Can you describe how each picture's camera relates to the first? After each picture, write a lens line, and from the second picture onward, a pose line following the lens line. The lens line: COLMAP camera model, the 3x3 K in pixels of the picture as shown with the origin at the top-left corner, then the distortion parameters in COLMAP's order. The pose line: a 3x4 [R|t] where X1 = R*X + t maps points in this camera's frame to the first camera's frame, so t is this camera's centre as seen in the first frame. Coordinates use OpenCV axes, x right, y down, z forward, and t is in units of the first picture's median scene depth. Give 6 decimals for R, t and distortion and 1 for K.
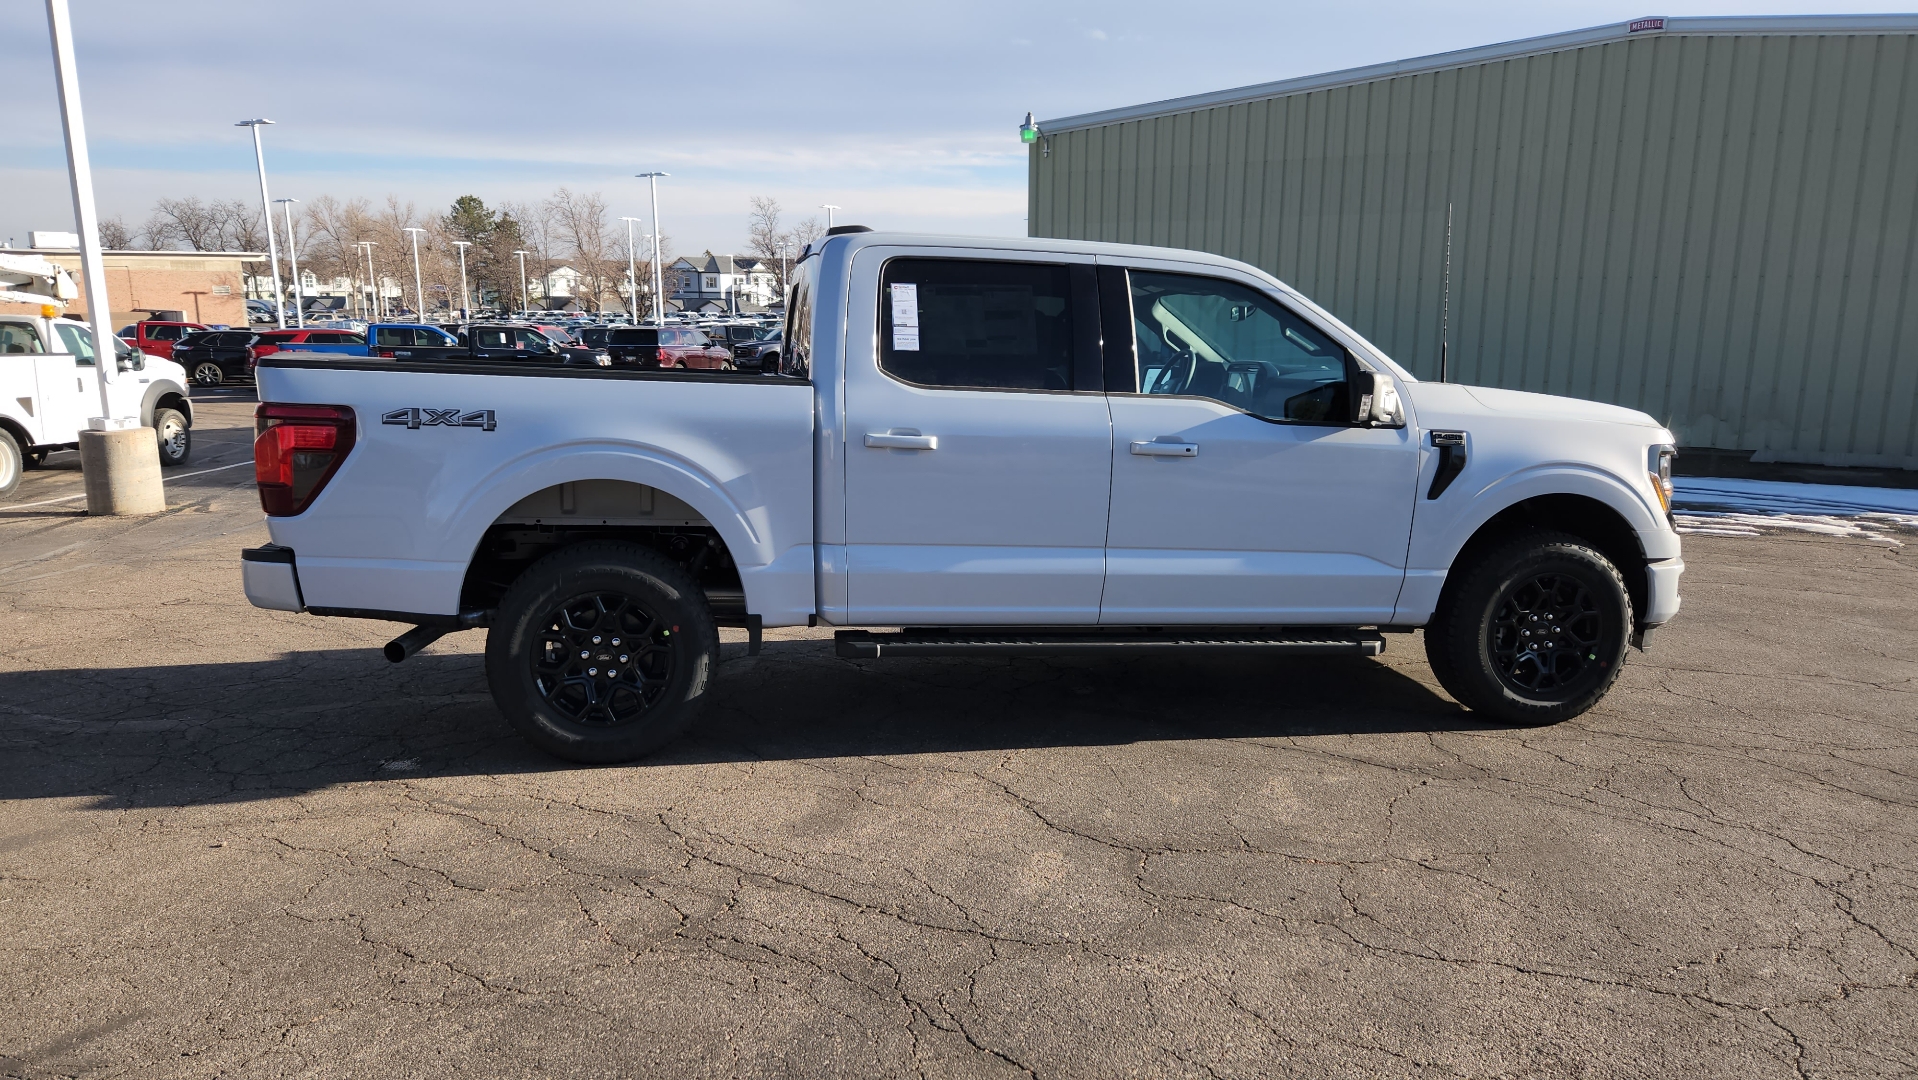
lens RADIAL K [[1298.1, 0, 924.8], [0, 1298.1, 566.6], [0, 0, 1]] dist [0.070441, -0.058647]
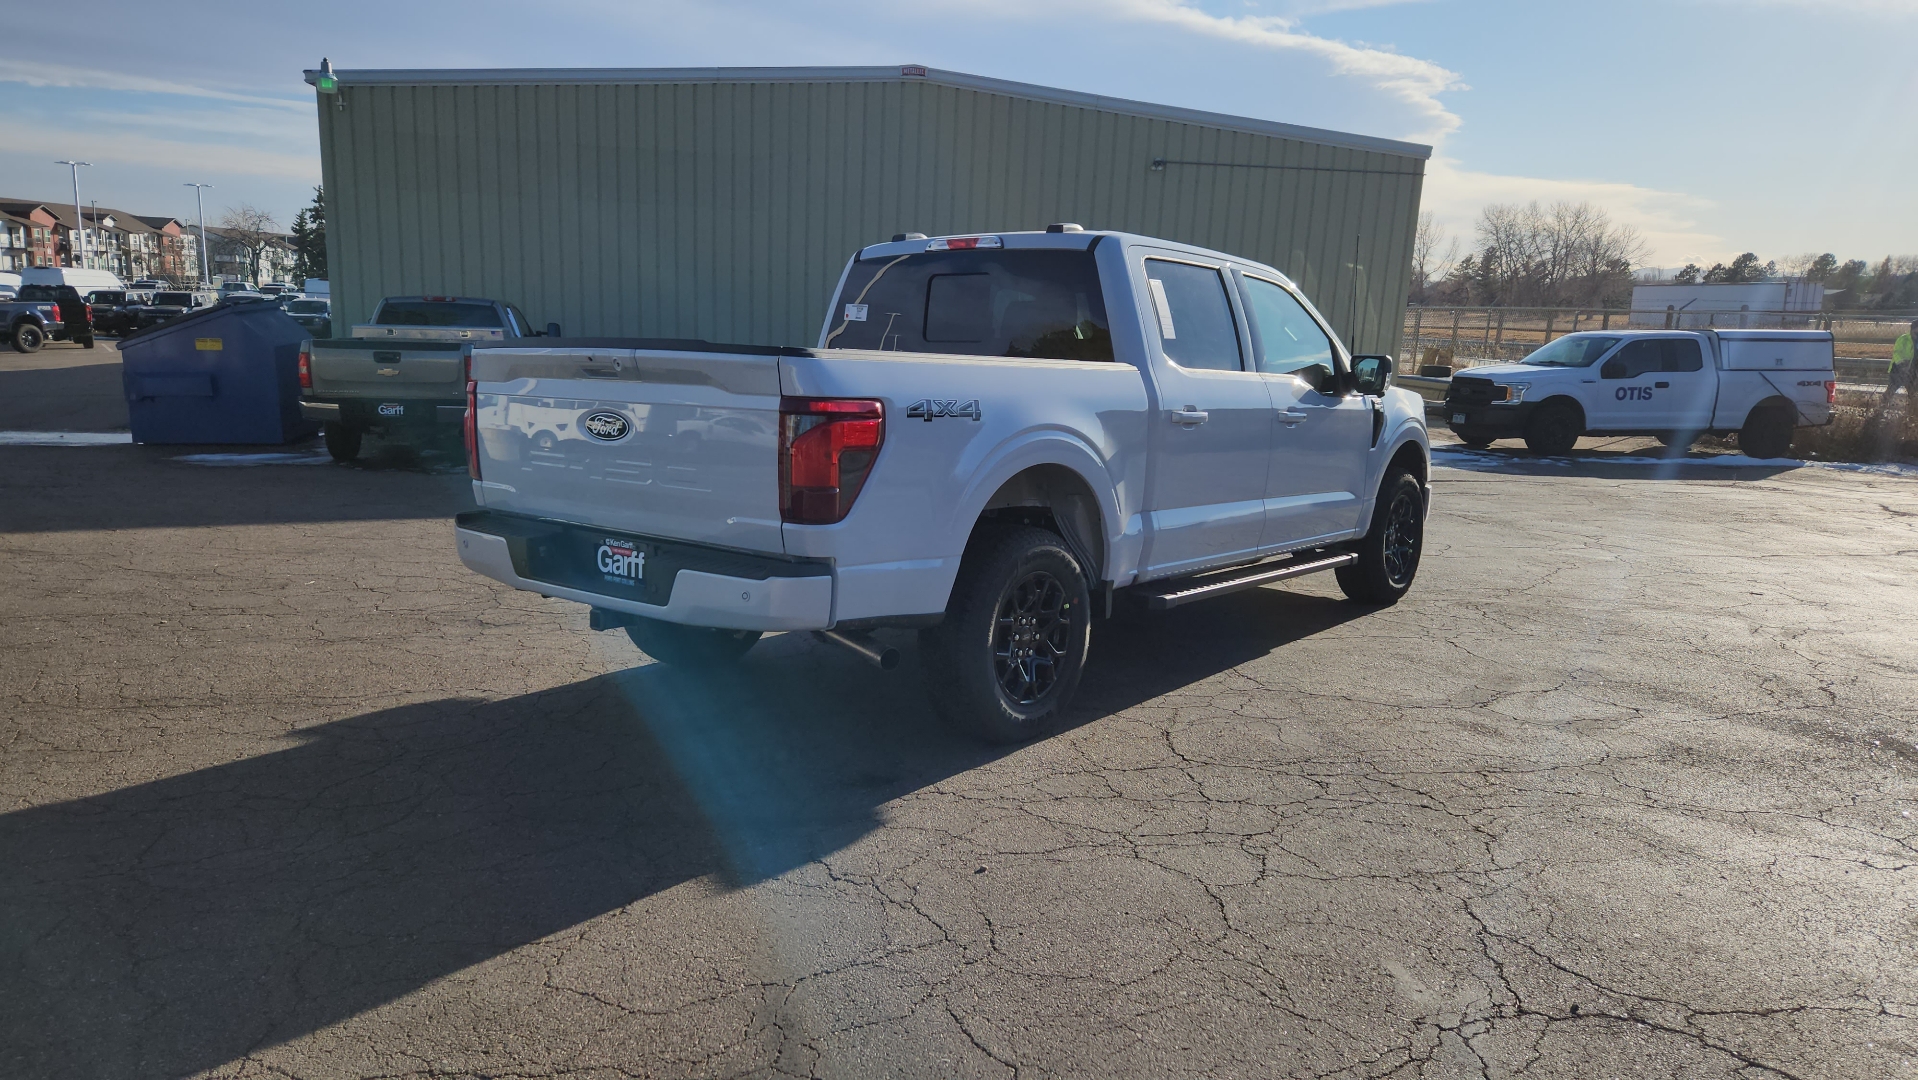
lens RADIAL K [[1297.0, 0, 934.9], [0, 1297.0, 552.4], [0, 0, 1]] dist [0.072115, -0.061242]
pose [[0.763029, -0.099092, 0.638723, -0.876491], [0.095664, 0.994609, 0.040022, -0.041107], [-0.639245, 0.030564, 0.768395, 0.235808]]
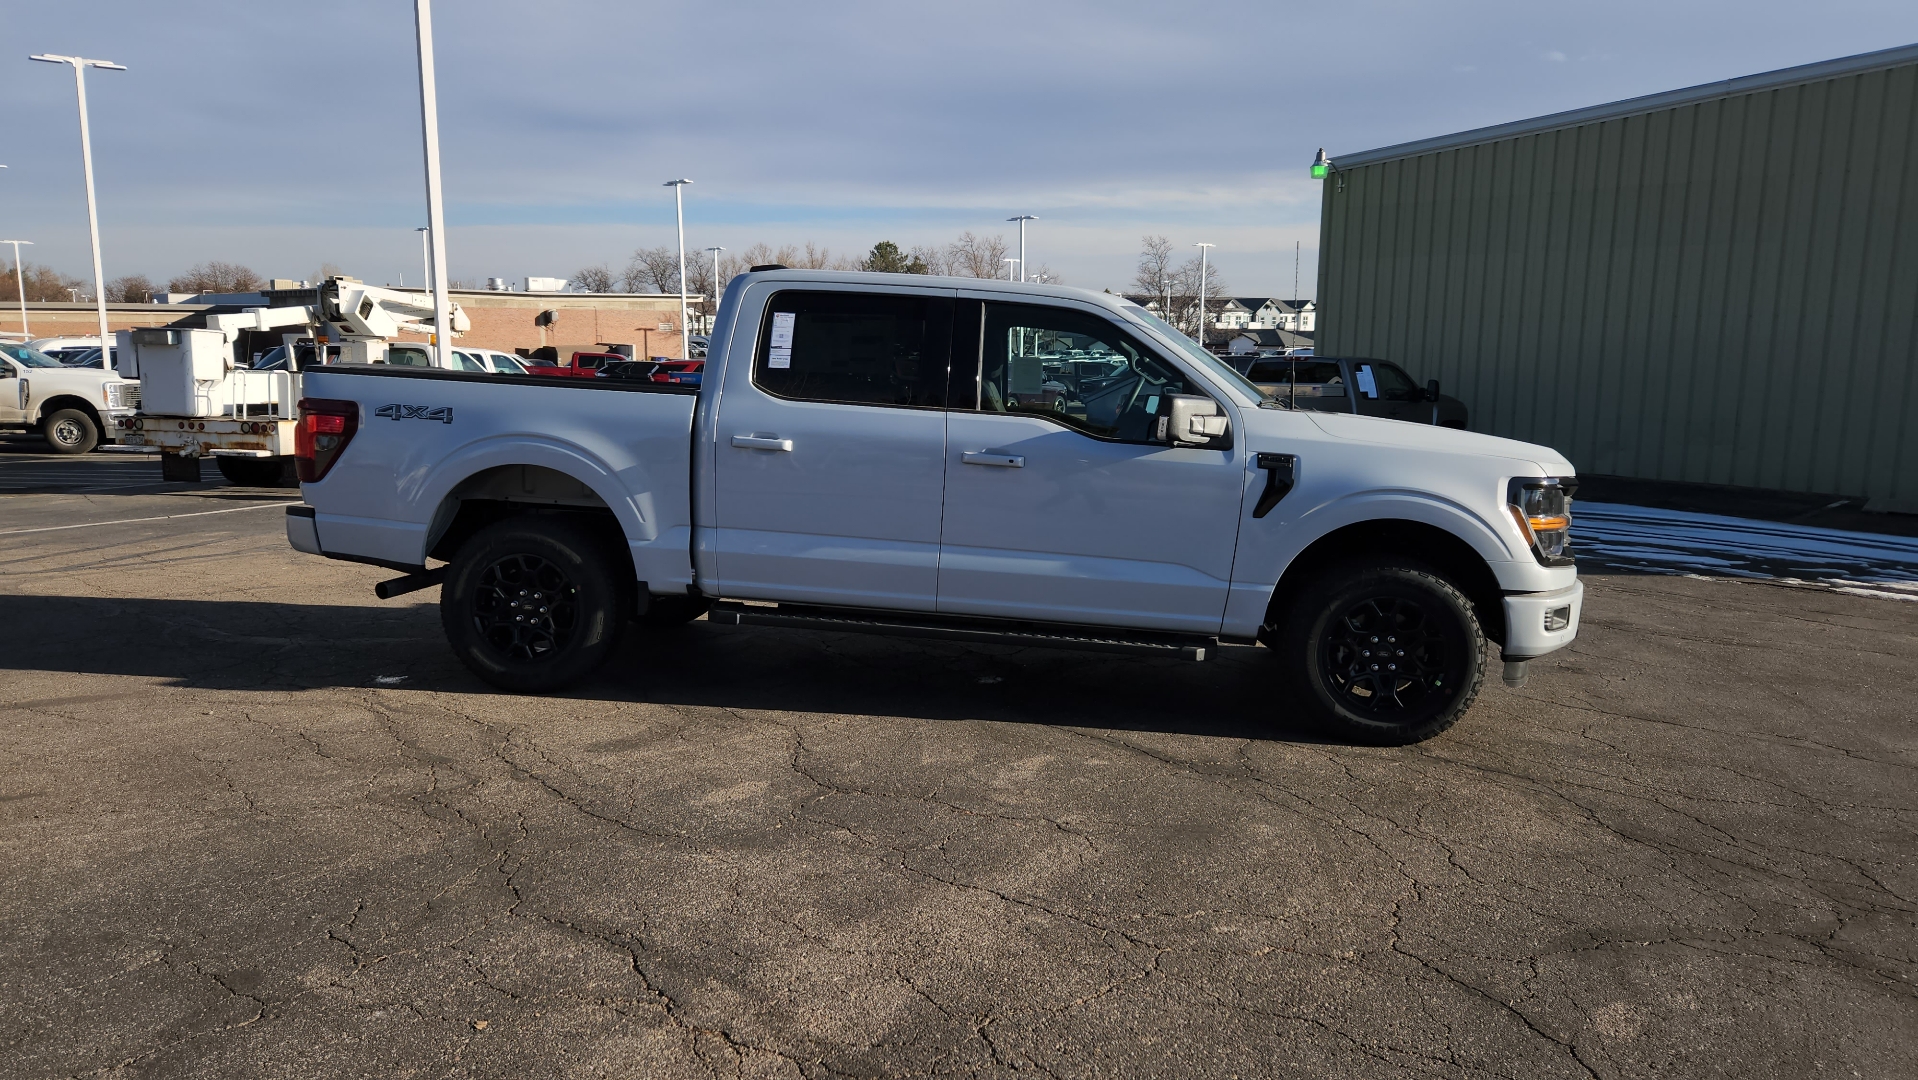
lens RADIAL K [[1297.0, 0, 934.9], [0, 1297.0, 552.4], [0, 0, 1]] dist [0.072115, -0.061242]
pose [[0.955460, 0.056327, -0.289695, 0.448258], [-0.067381, 0.997325, -0.028320, 0.024314], [0.287325, 0.046578, 0.956700, -0.082466]]
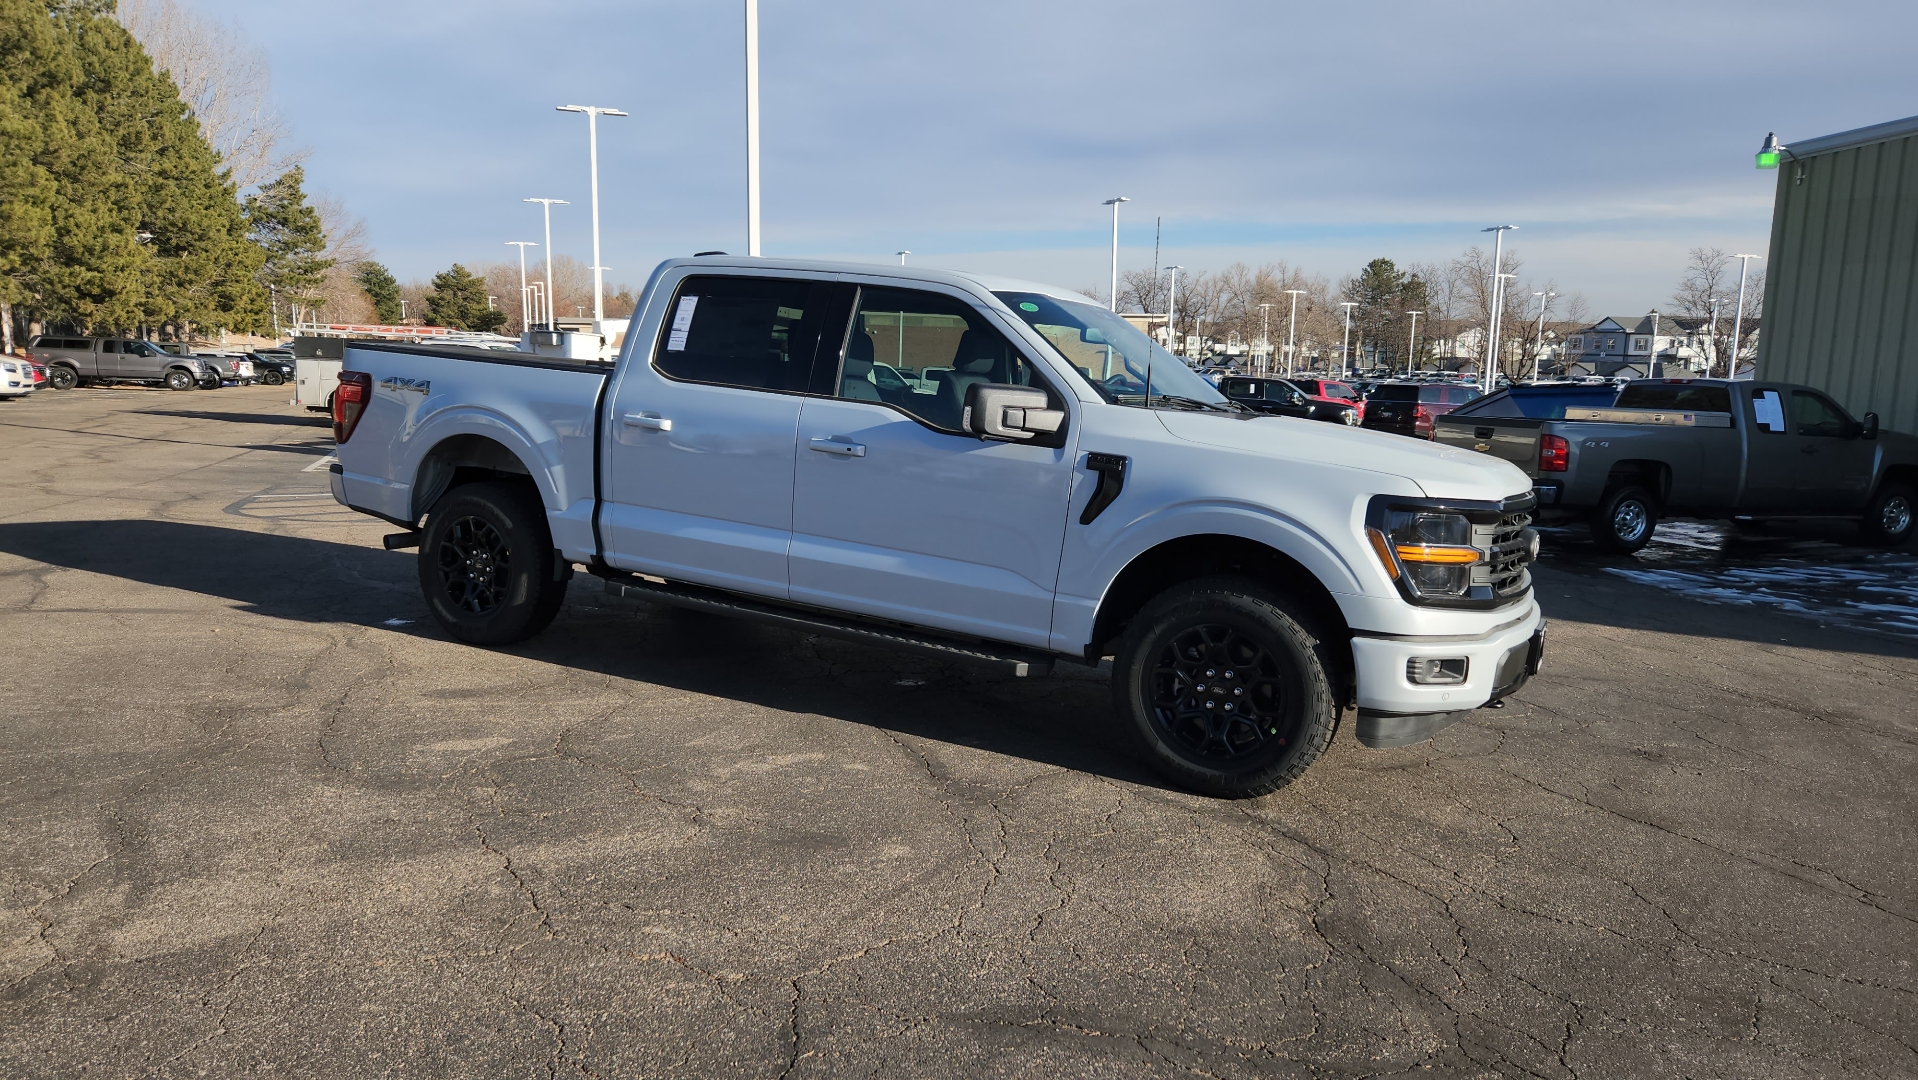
lens RADIAL K [[1297.0, 0, 934.9], [0, 1297.0, 552.4], [0, 0, 1]] dist [0.072115, -0.061242]
pose [[0.781174, 0.117692, -0.613119, 0.892424], [-0.151715, 0.988418, -0.003567, -0.010987], [0.605598, 0.095806, 0.789982, 0.188527]]
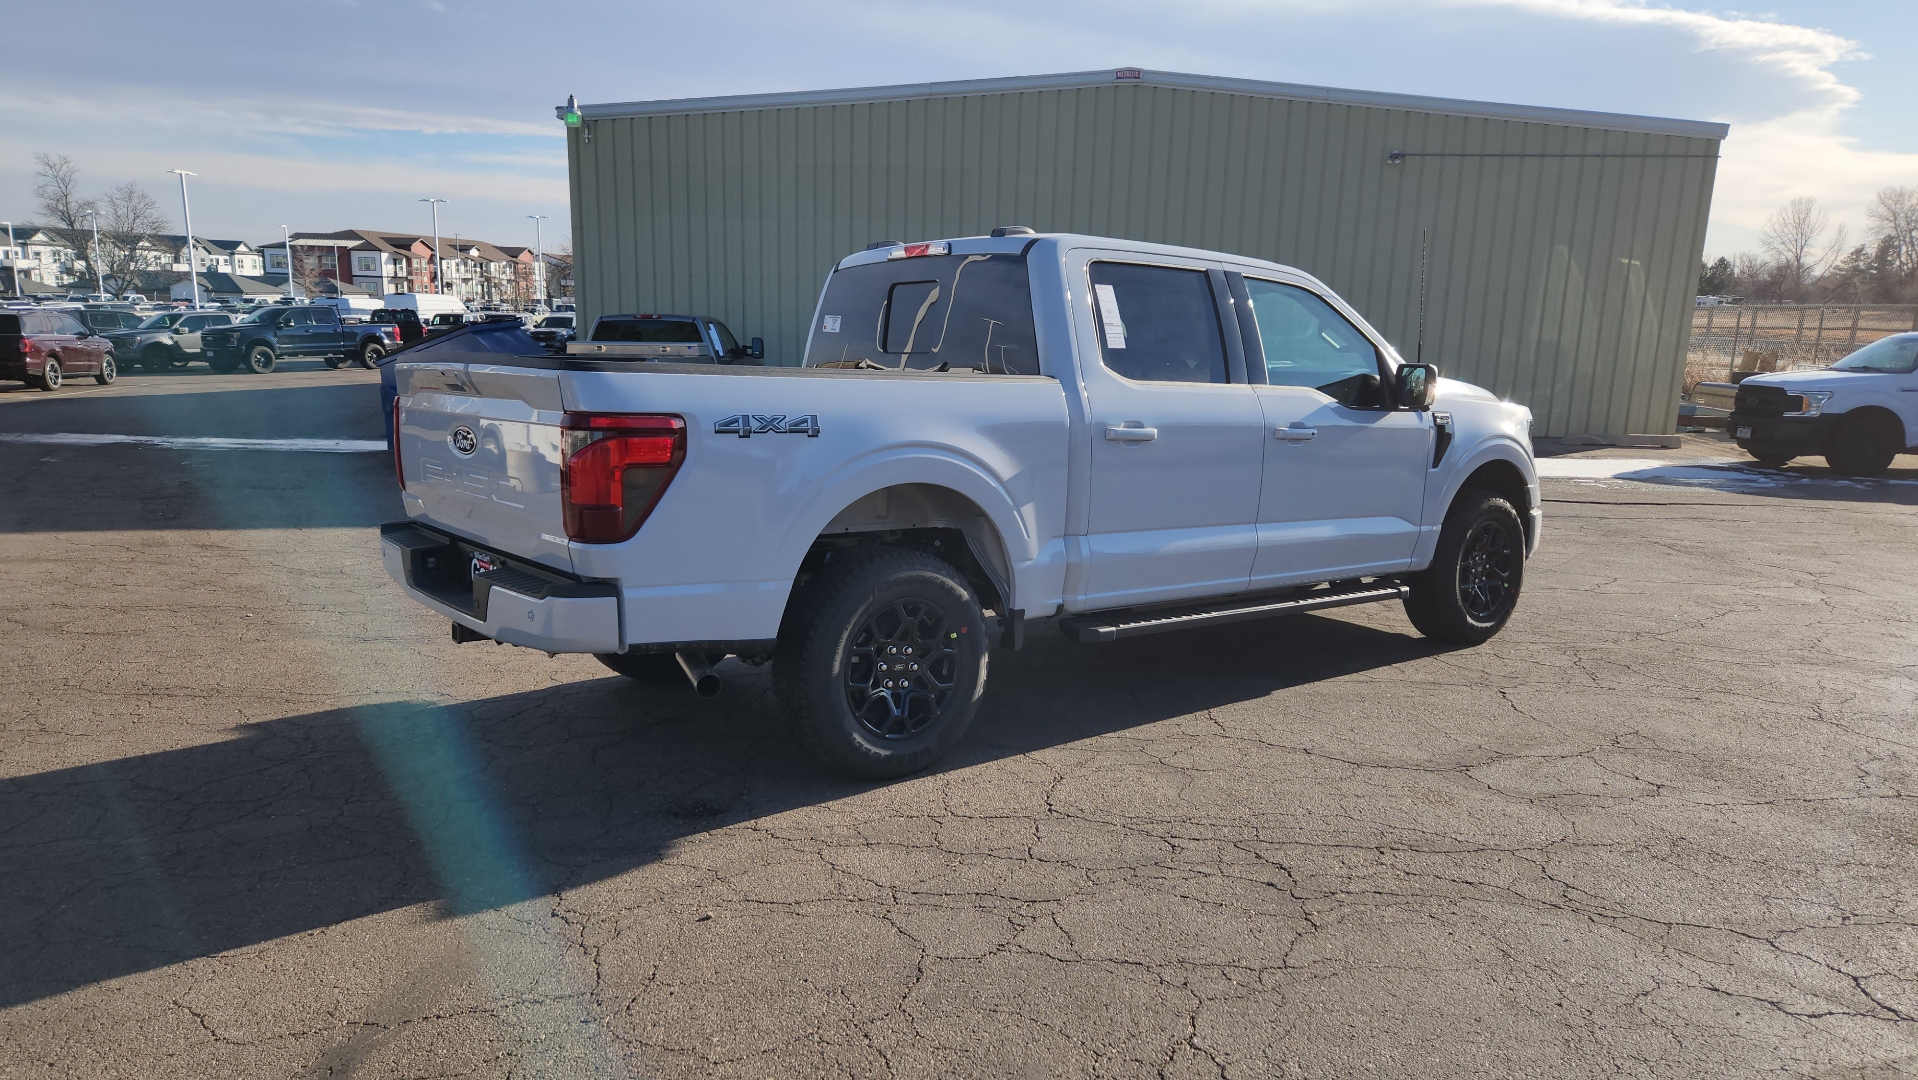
lens RADIAL K [[1297.0, 0, 934.9], [0, 1297.0, 552.4], [0, 0, 1]] dist [0.072115, -0.061242]
pose [[0.888172, -0.072822, 0.453705, -0.602289], [0.074927, 0.997099, 0.013361, -0.023972], [-0.453362, 0.022128, 0.891052, 0.117828]]
